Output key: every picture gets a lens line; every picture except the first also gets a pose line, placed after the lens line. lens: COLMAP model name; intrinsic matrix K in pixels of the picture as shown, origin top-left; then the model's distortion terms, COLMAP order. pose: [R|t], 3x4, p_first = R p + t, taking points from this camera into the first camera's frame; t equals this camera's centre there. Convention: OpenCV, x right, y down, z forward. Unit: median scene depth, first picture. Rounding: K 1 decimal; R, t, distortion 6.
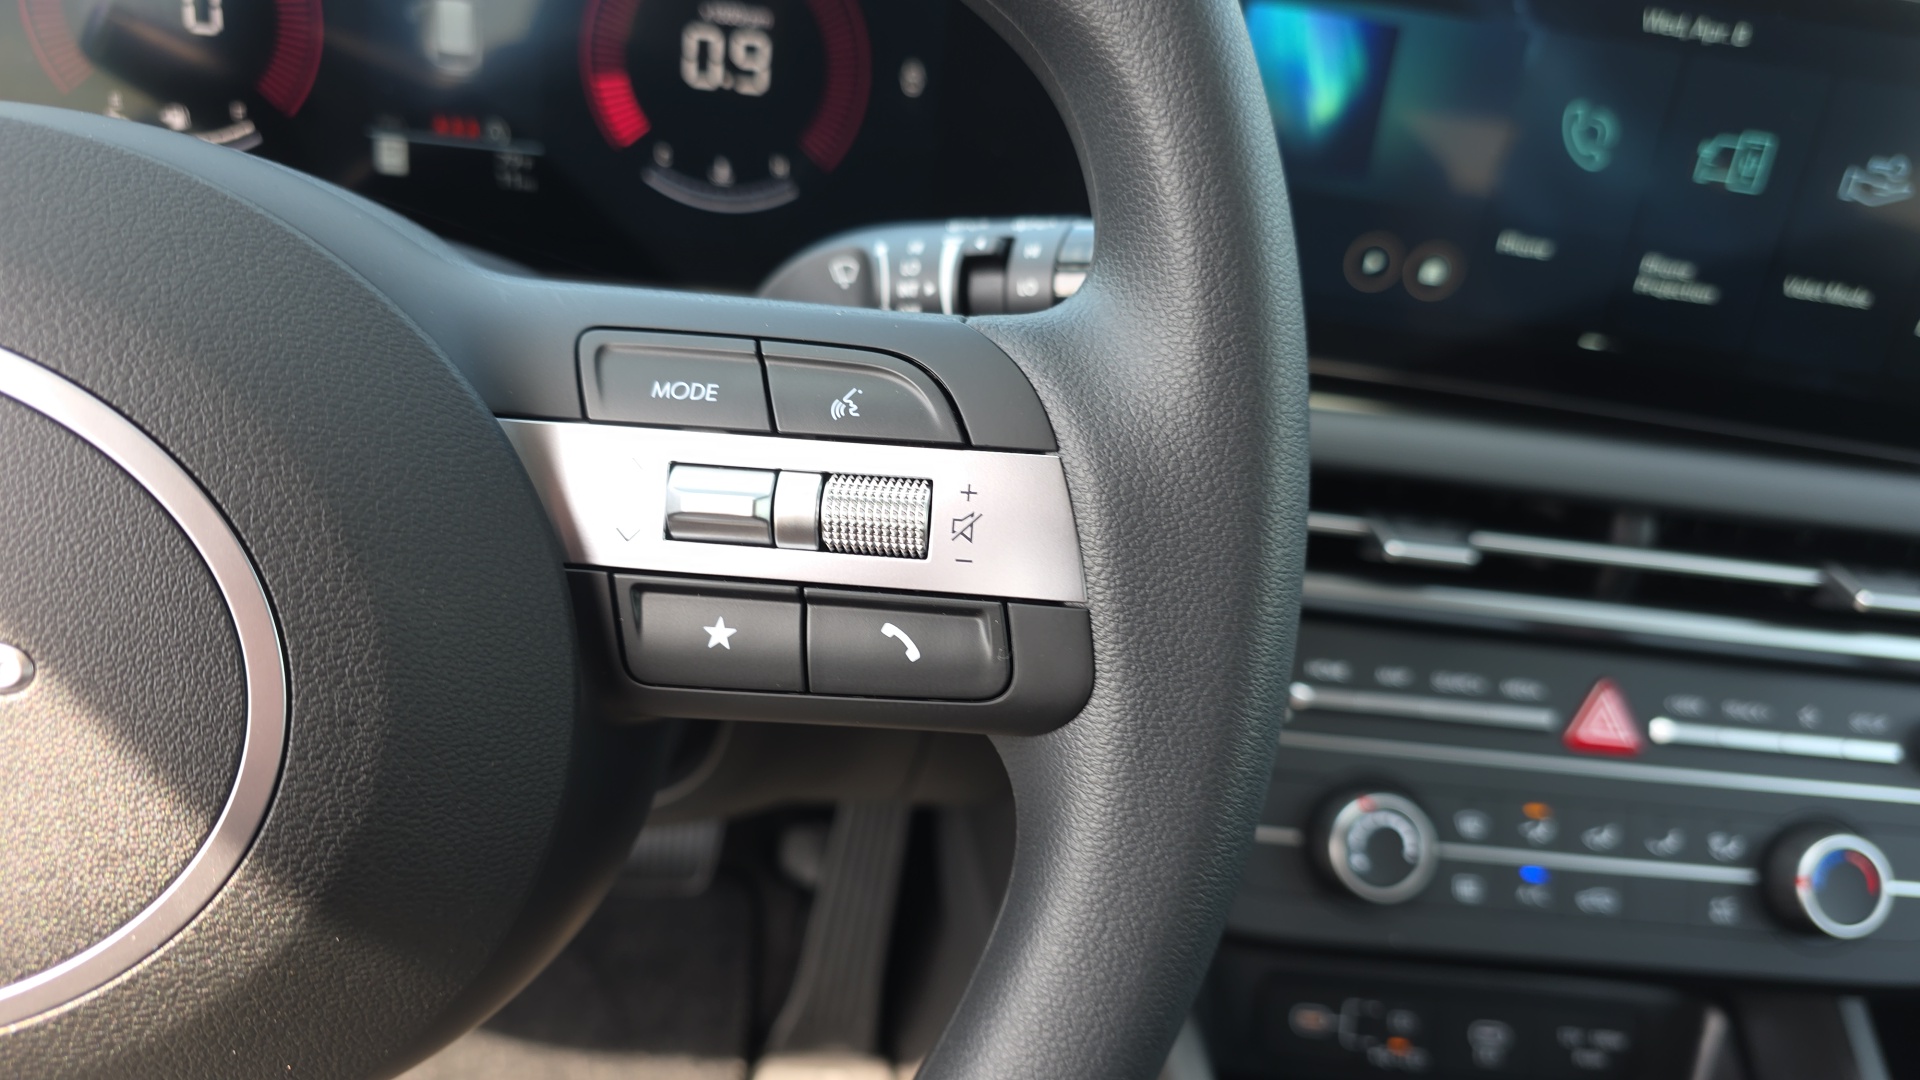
lens RADIAL K [[1381.0, 0, 965.5], [0, 1381.0, 566.7], [0, 0, 1]] dist [0.000078, -0.039522]
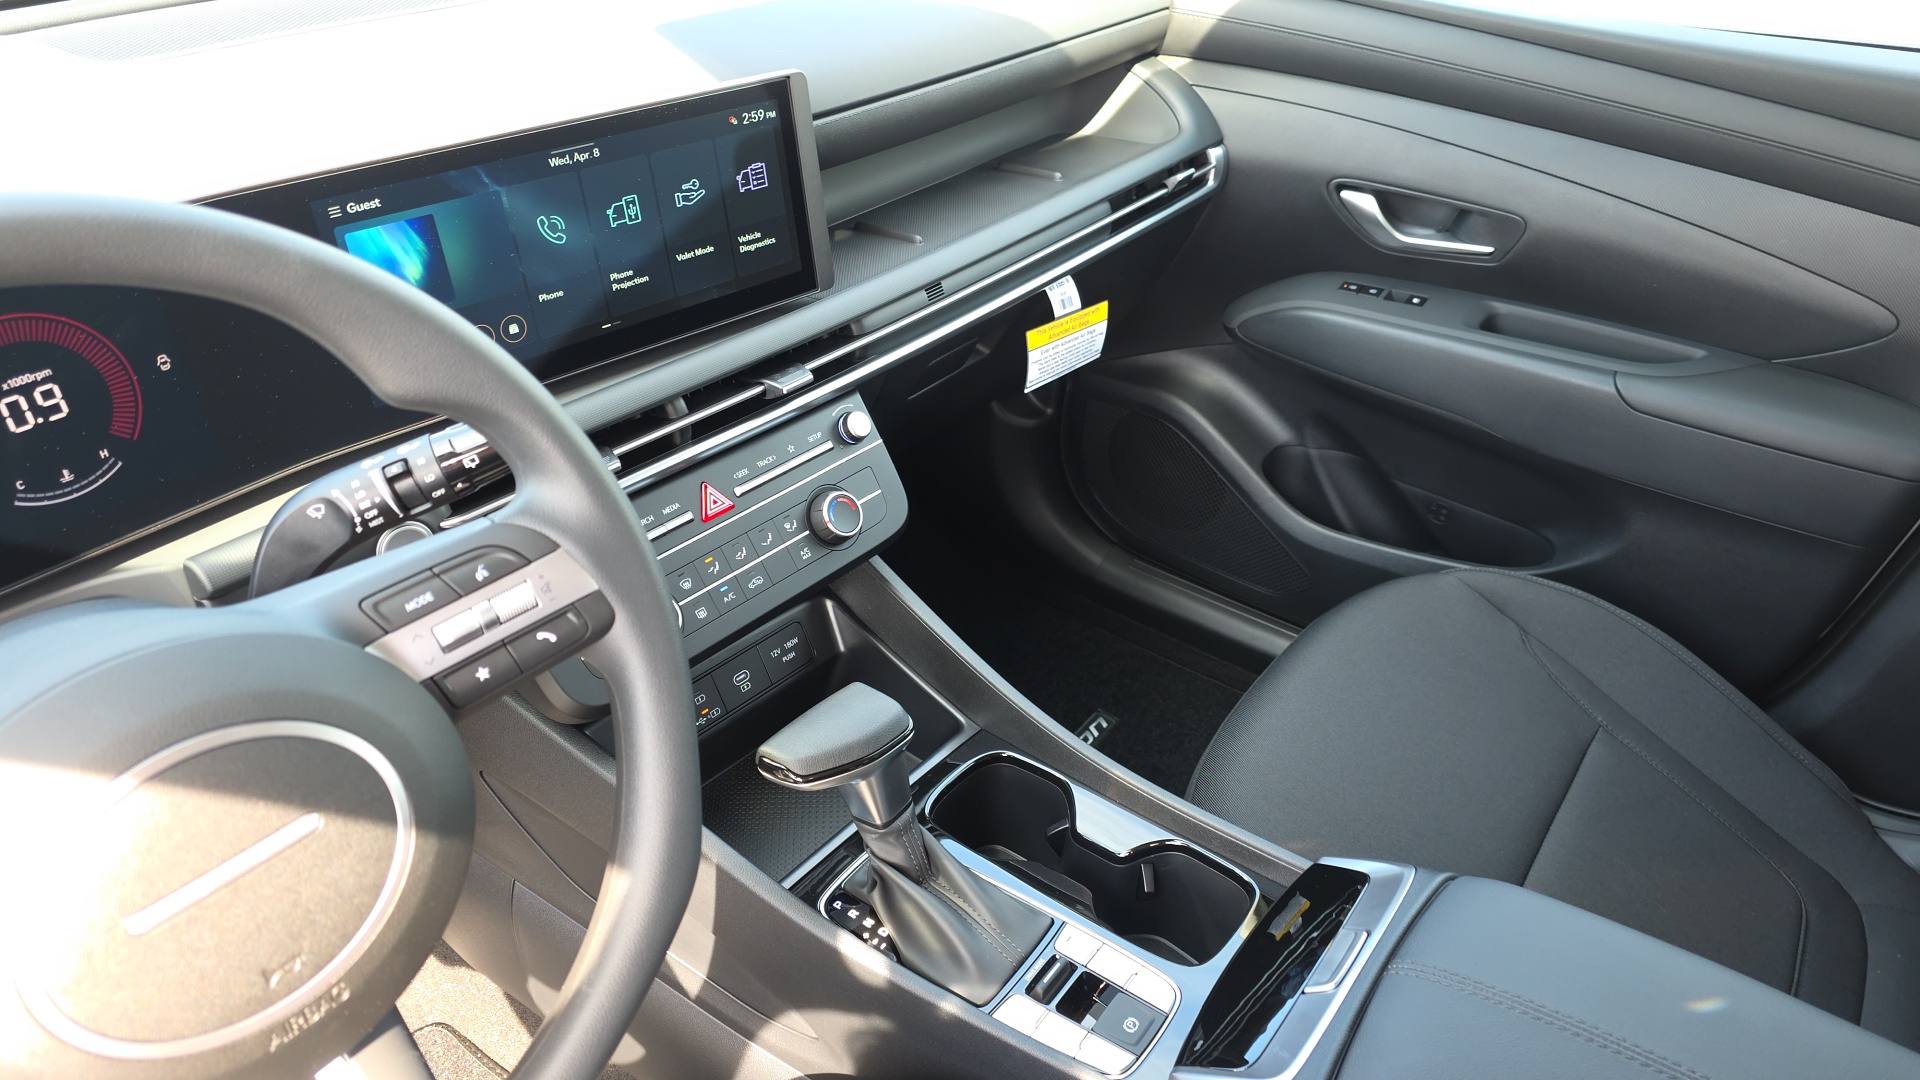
lens RADIAL K [[1301.6, 0, 960.0], [0, 1301.6, 540.0], [0, 0, 1]] dist [0.047163, -0.044784]
pose [[0.654605, -0.509193, 0.558762, -0.374214], [0.433931, 0.858327, 0.273821, -0.201446], [-0.619028, 0.063219, 0.782820, -0.668293]]
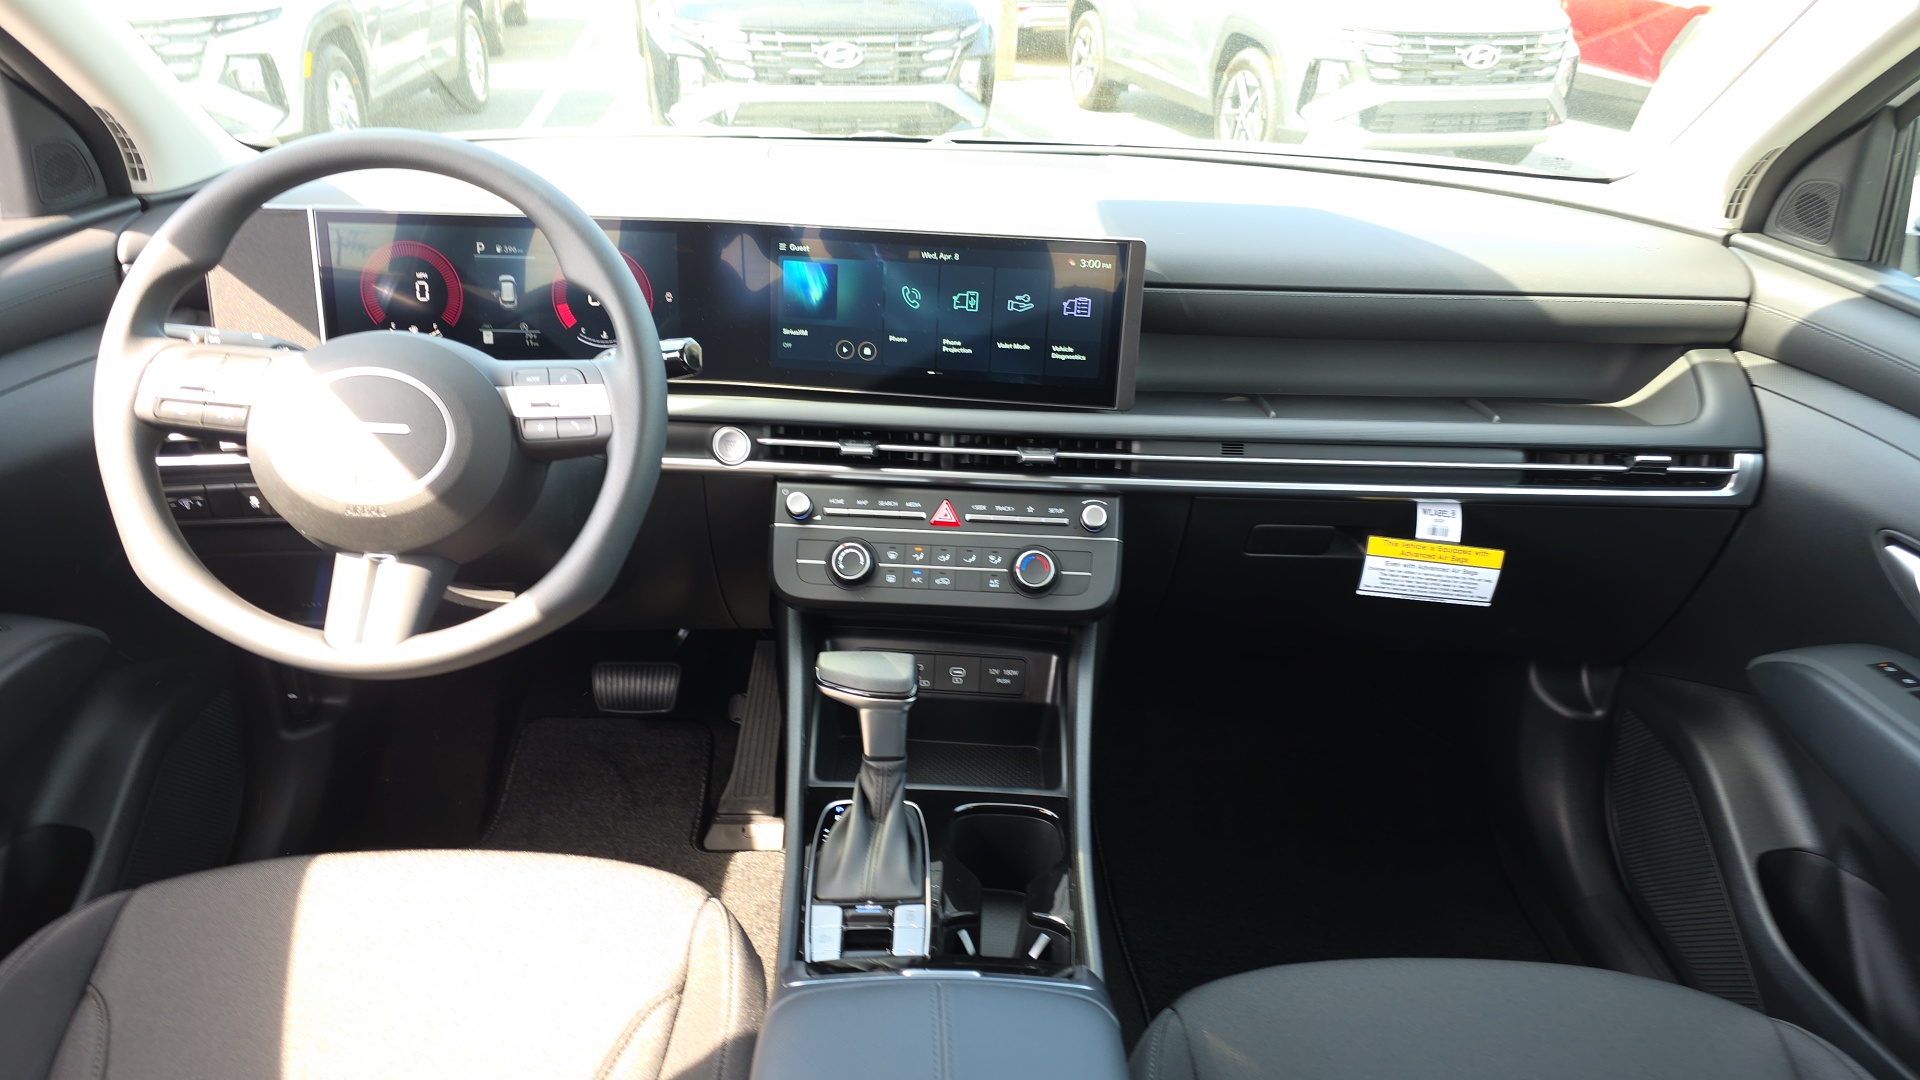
lens RADIAL K [[1272.6, 0, 935.2], [0, 1272.6, 521.8], [0, 0, 1]] dist [0.093923, -0.115960]
pose [[0.992835, -0.067019, -0.098931, 0.722385], [0.054084, 0.990288, -0.128078, 0.457749], [0.106554, 0.121810, 0.986817, -1.447849]]
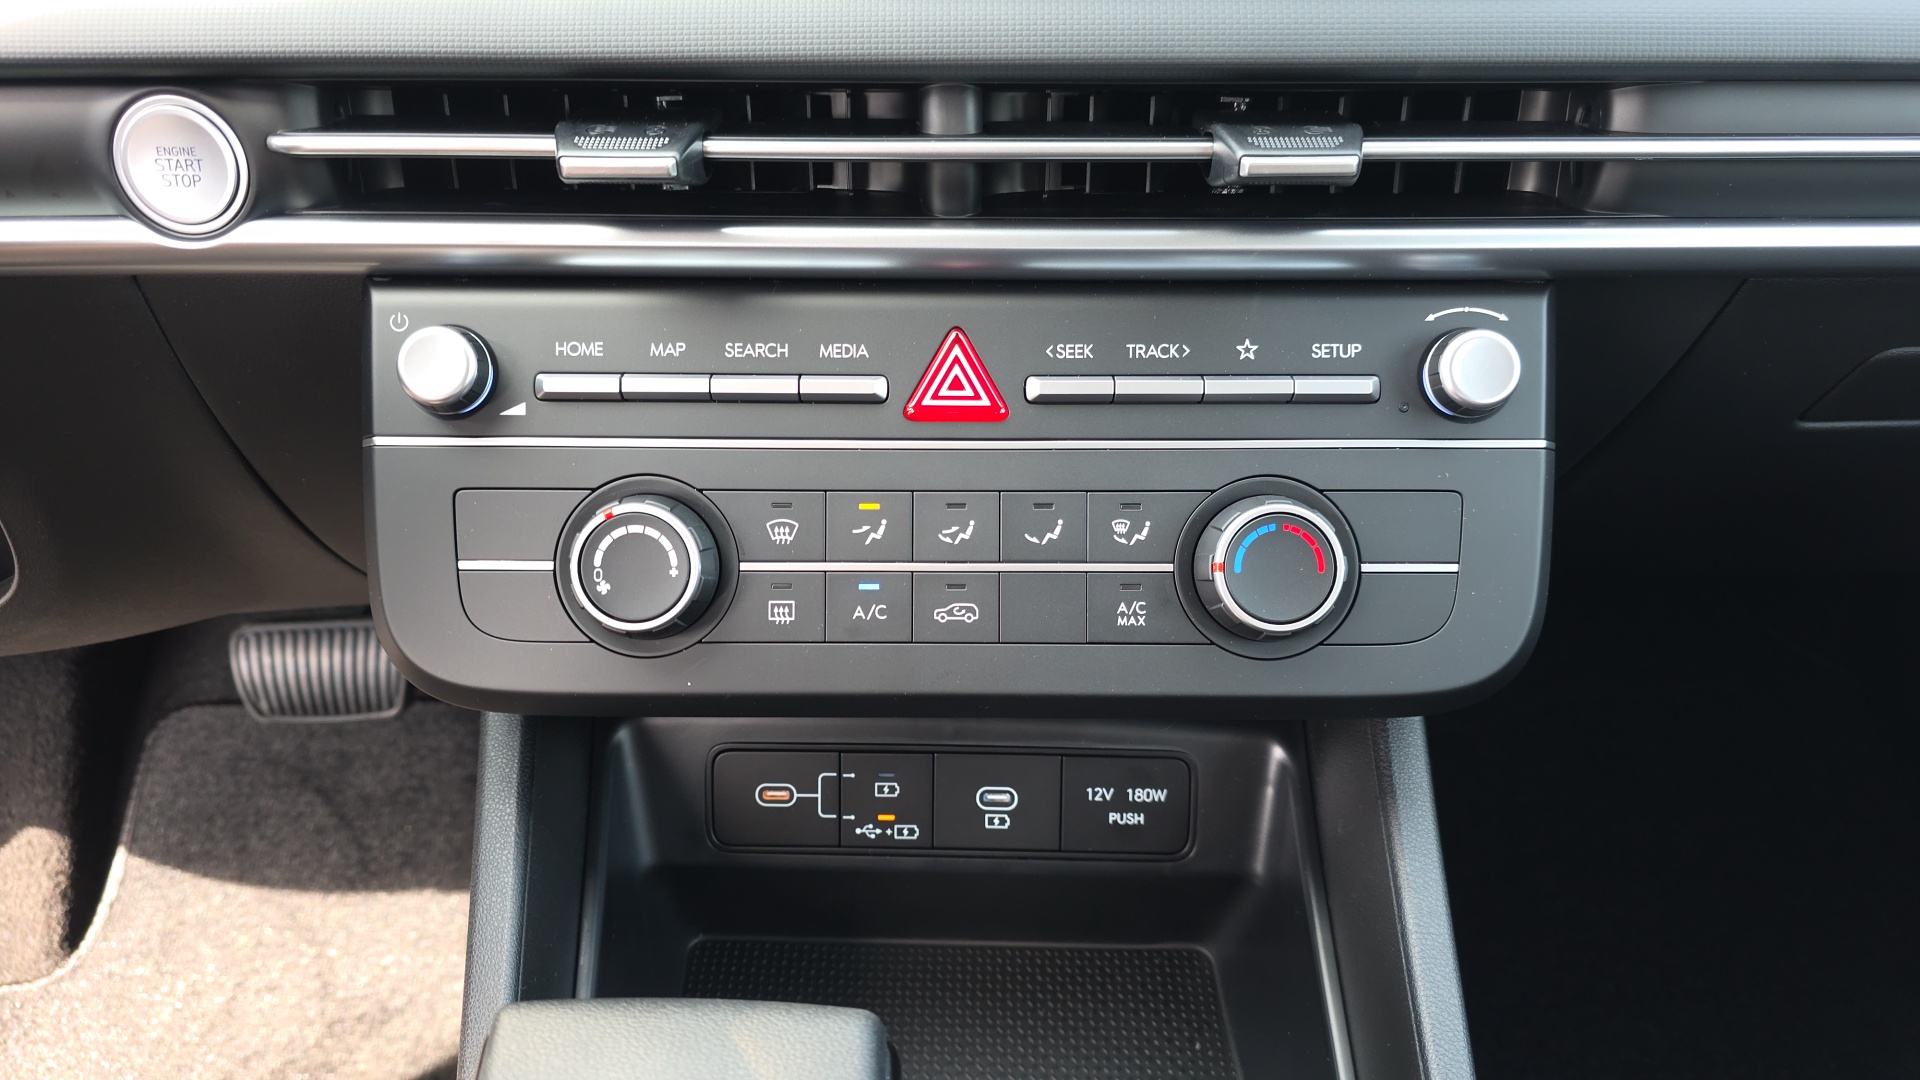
lens RADIAL K [[1328.9, 0, 932.5], [0, 1328.9, 564.8], [0, 0, 1]] dist [0.072799, -0.126838]
pose [[0.991829, -0.088788, -0.091604, 0.540391], [0.098832, 0.988819, 0.111669, 0.136340], [0.080665, -0.119810, 0.989514, 0.277772]]
